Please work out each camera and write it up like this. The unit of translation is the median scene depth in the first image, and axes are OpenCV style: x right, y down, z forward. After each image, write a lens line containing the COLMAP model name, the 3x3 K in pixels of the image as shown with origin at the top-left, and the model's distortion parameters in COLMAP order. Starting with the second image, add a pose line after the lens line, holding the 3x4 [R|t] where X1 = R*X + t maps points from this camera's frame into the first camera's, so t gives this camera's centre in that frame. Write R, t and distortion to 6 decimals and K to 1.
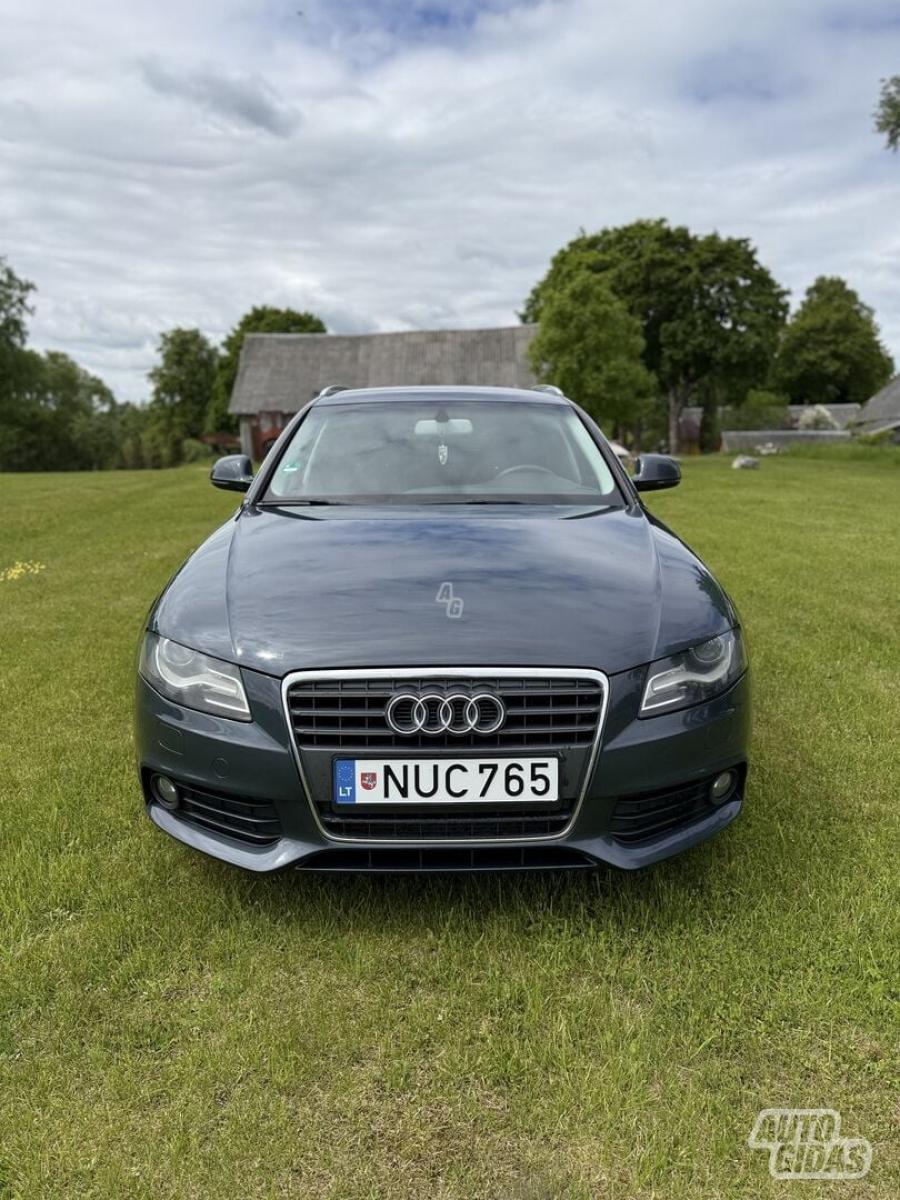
lens RADIAL K [[854.4, 0, 459.1], [0, 854.4, 612.4], [0, 0, 1]] dist [0.055155, -0.067684]
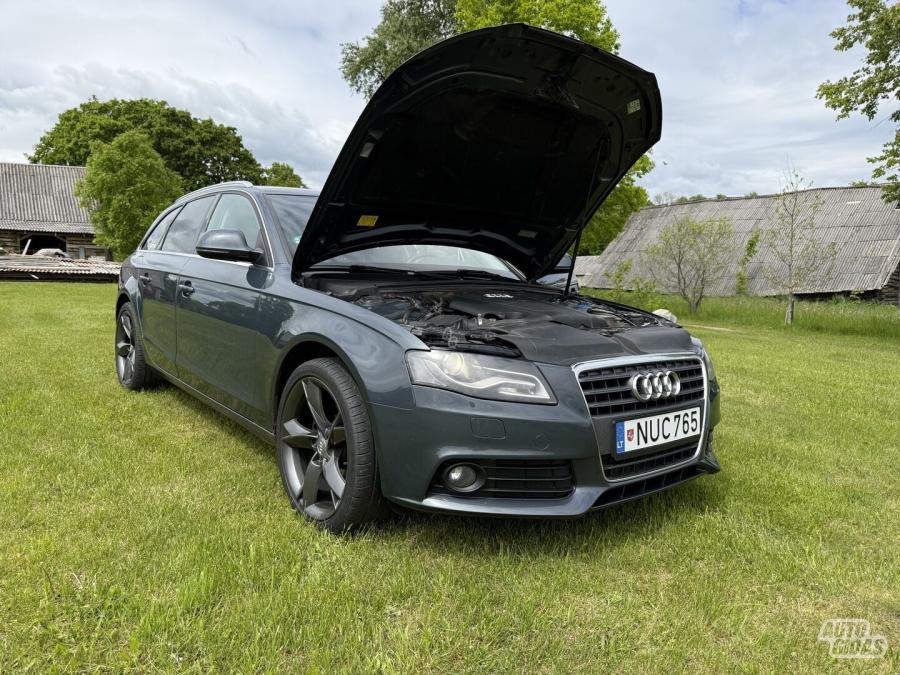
lens RADIAL K [[640.8, 0, 466.8], [0, 640.8, 348.8], [0, 0, 1]] dist [0.055155, -0.067684]
pose [[0.775714, -0.039670, 0.629836, -0.947524], [0.094038, 0.994146, -0.053202, 0.079362], [-0.624039, 0.100498, 0.774904, 0.298540]]
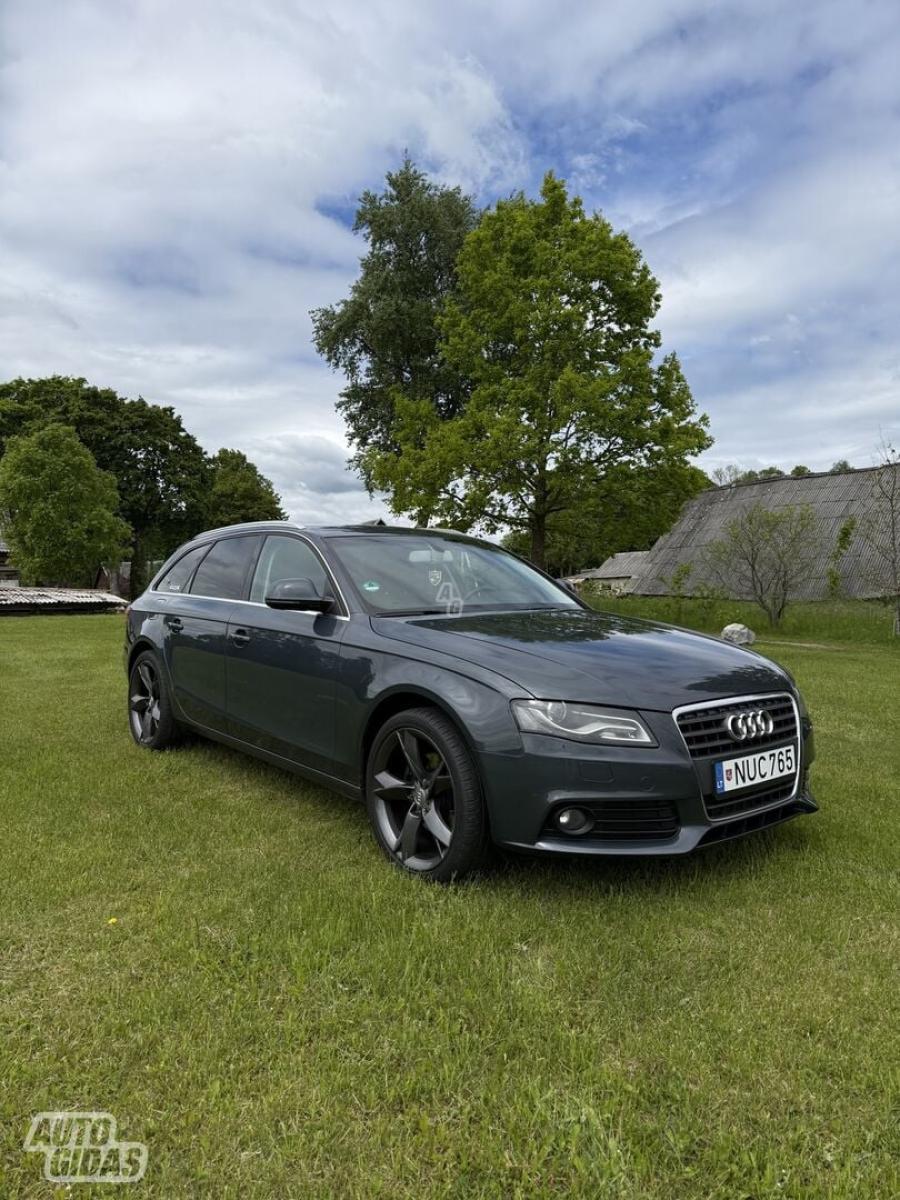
lens RADIAL K [[854.4, 0, 462.4], [0, 854.4, 607.9], [0, 0, 1]] dist [0.055155, -0.067684]
pose [[0.781422, -0.016032, 0.623797, -1.331204], [0.128927, 0.982248, -0.136261, 0.052080], [-0.610539, 0.186901, 0.769617, 0.068060]]
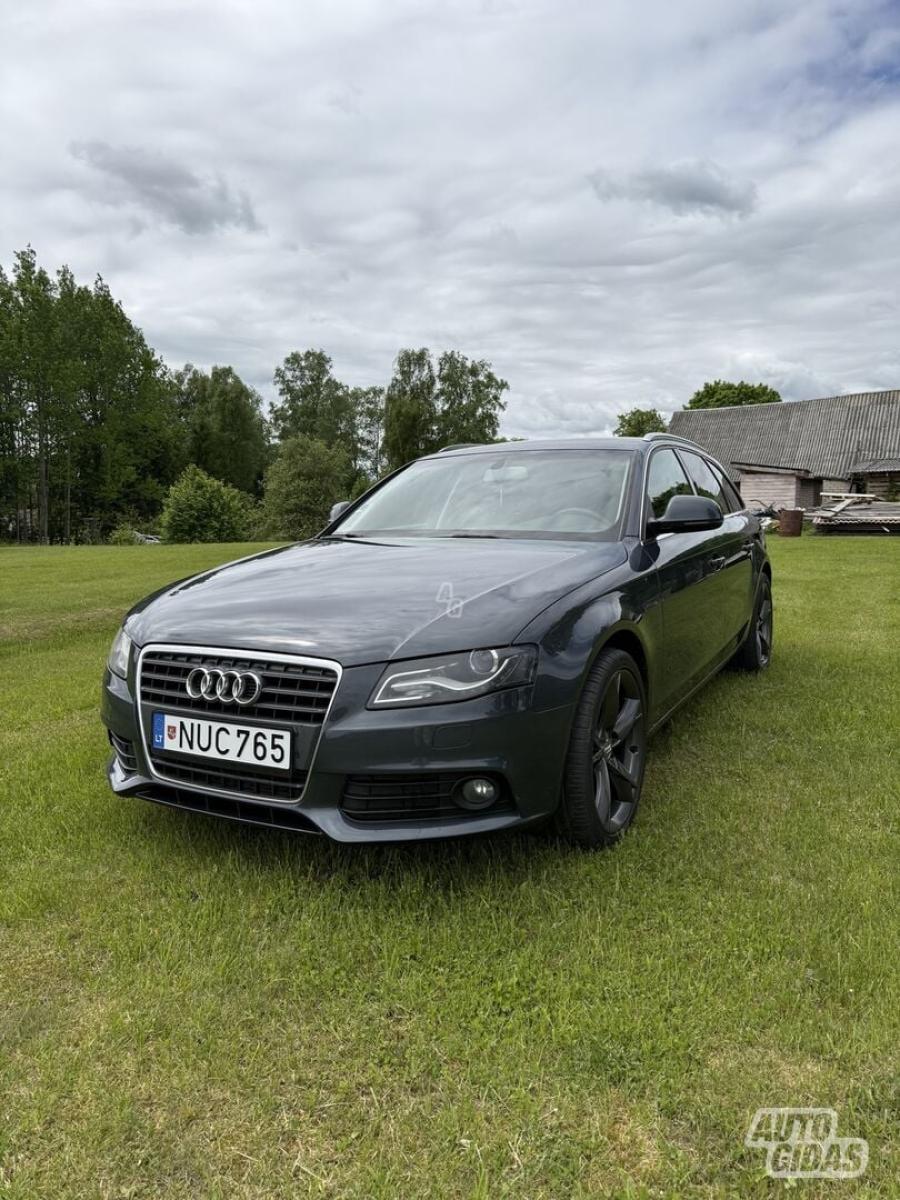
lens RADIAL K [[854.4, 0, 462.3], [0, 854.4, 609.9], [0, 0, 1]] dist [0.055155, -0.067684]
pose [[0.871539, 0.051140, -0.487652, 0.838052], [-0.094683, 0.993380, -0.065043, 0.055263], [0.481098, 0.102860, 0.870612, 0.073087]]
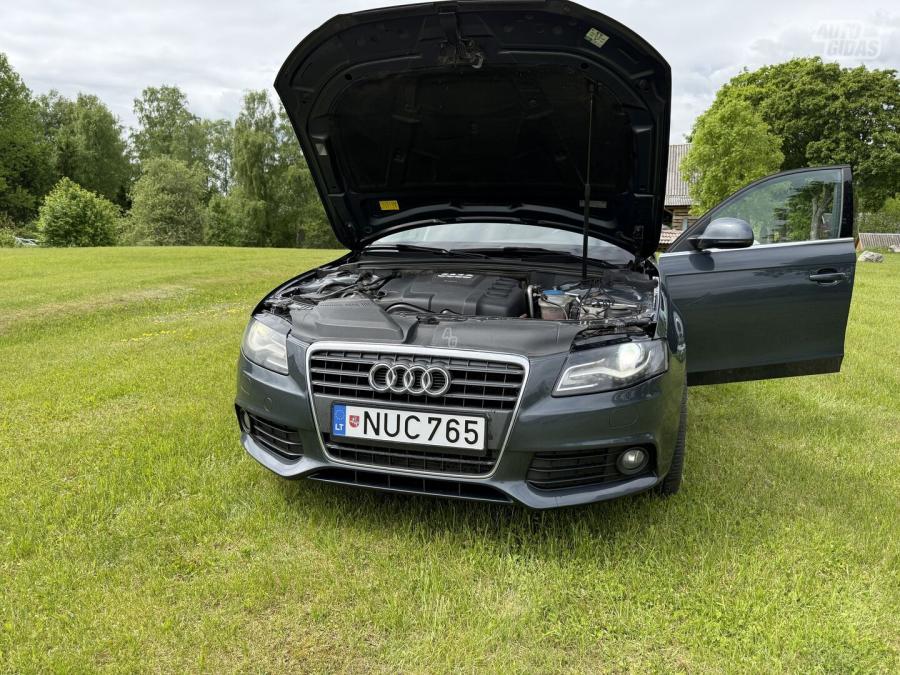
lens RADIAL K [[640.8, 0, 452.4], [0, 640.8, 354.7], [0, 0, 1]] dist [0.055155, -0.067684]
pose [[0.962740, 0.070211, -0.261154, 0.307909], [-0.073972, 0.997250, -0.004585, 0.074550], [0.260114, 0.023733, 0.965286, 0.003493]]
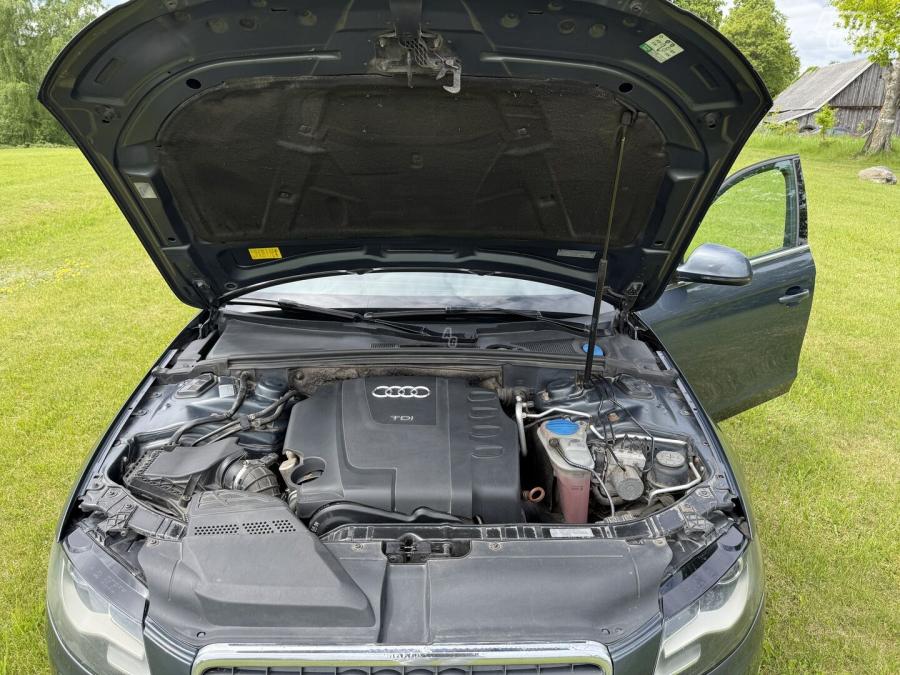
lens RADIAL K [[640.8, 0, 448.5], [0, 640.8, 345.4], [0, 0, 1]] dist [0.055155, -0.067684]
pose [[0.999867, 0.016335, 0.000269, 0.020992], [-0.016209, 0.989840, 0.141256, -0.278312], [0.002041, -0.141242, 0.989973, 0.442090]]
